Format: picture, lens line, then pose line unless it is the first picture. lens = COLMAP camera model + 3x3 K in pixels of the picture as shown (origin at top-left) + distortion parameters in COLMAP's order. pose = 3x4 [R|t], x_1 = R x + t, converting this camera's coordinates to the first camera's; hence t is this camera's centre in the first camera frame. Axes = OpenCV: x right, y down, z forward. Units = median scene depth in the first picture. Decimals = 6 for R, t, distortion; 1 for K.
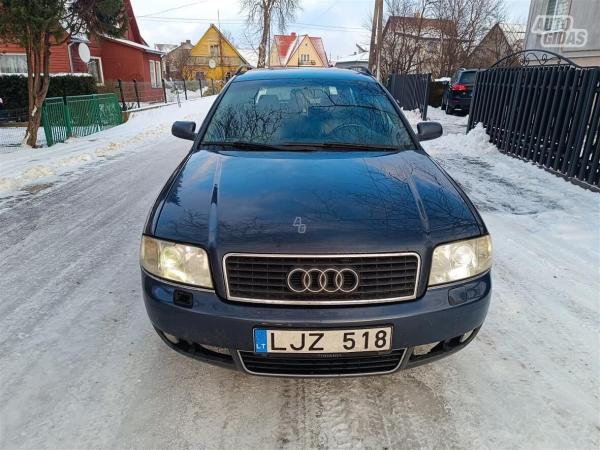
lens RADIAL K [[425.5, 0, 298.5], [0, 425.5, 226.0], [0, 0, 1]] dist [0.011640, -0.004982]
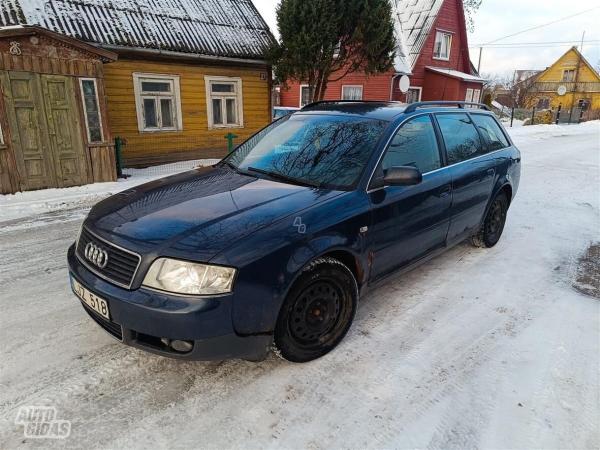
lens RADIAL K [[425.5, 0, 301.3], [0, 425.5, 225.9], [0, 0, 1]] dist [0.011640, -0.004982]
pose [[0.691030, 0.210304, -0.691556, 0.116536], [-0.247967, 0.967652, 0.046487, -0.015948], [0.678962, 0.139359, 0.720826, 0.032121]]
